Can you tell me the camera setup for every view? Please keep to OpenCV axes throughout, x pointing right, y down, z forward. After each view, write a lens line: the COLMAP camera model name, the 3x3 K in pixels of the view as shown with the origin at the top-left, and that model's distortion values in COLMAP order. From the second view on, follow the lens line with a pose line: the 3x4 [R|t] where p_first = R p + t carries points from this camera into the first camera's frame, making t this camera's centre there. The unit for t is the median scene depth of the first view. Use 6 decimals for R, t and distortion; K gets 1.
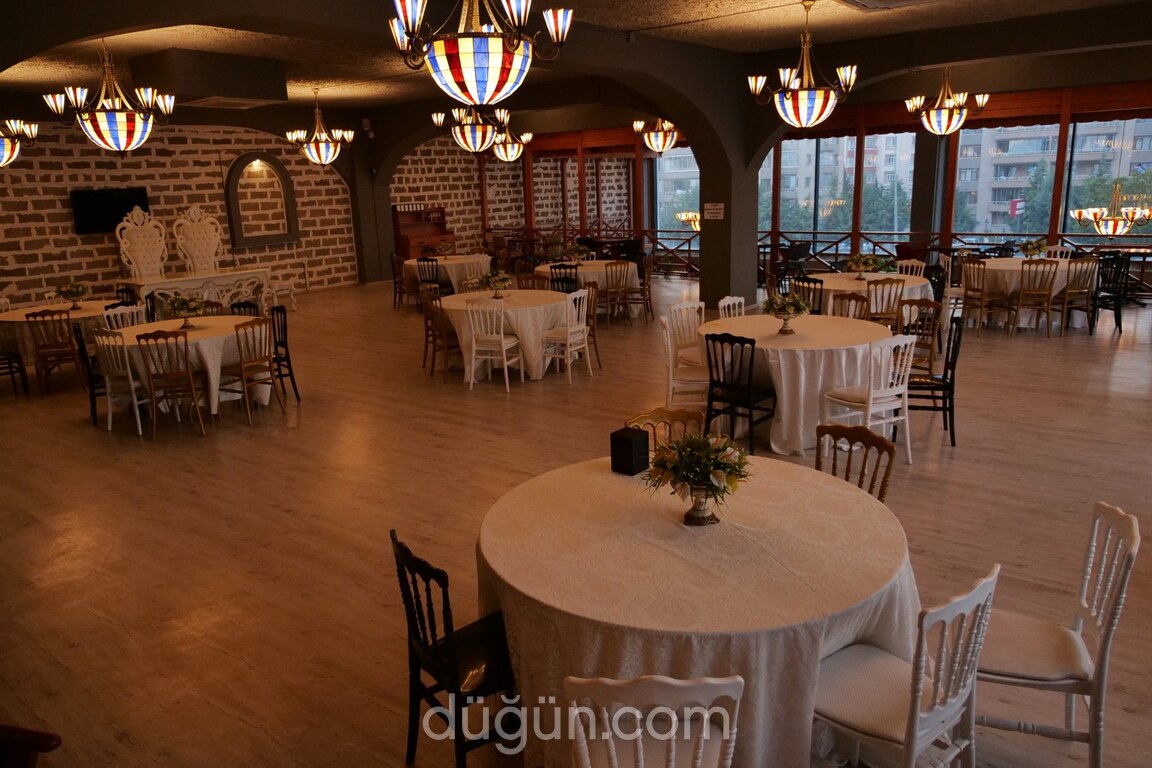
lens RADIAL K [[789.7, 0, 579.7], [0, 789.7, 382.5], [0, 0, 1]] dist [-0.021055, 0.010895]
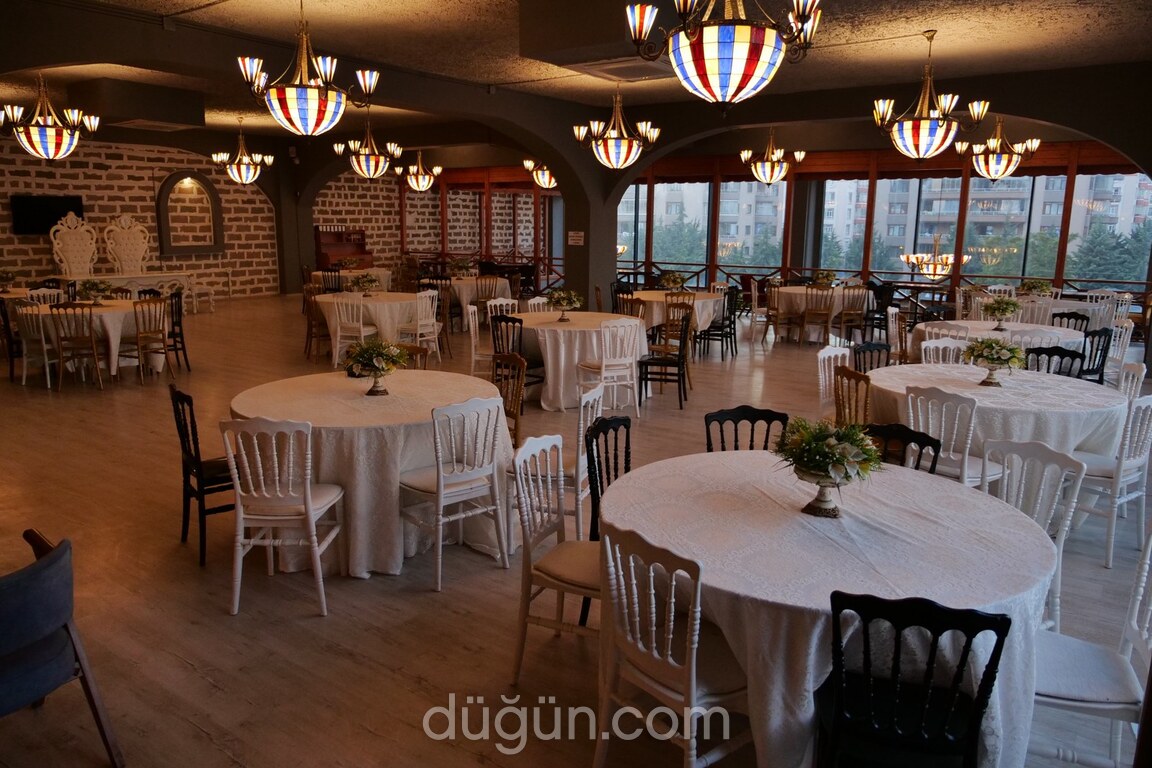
lens RADIAL K [[789.7, 0, 579.7], [0, 789.7, 382.5], [0, 0, 1]] dist [-0.021055, 0.010895]
pose [[0.997970, 0.036555, 0.052144, 0.099358], [-0.033902, 0.998128, -0.050899, 0.045568], [-0.053907, 0.049028, 0.997342, -0.128864]]
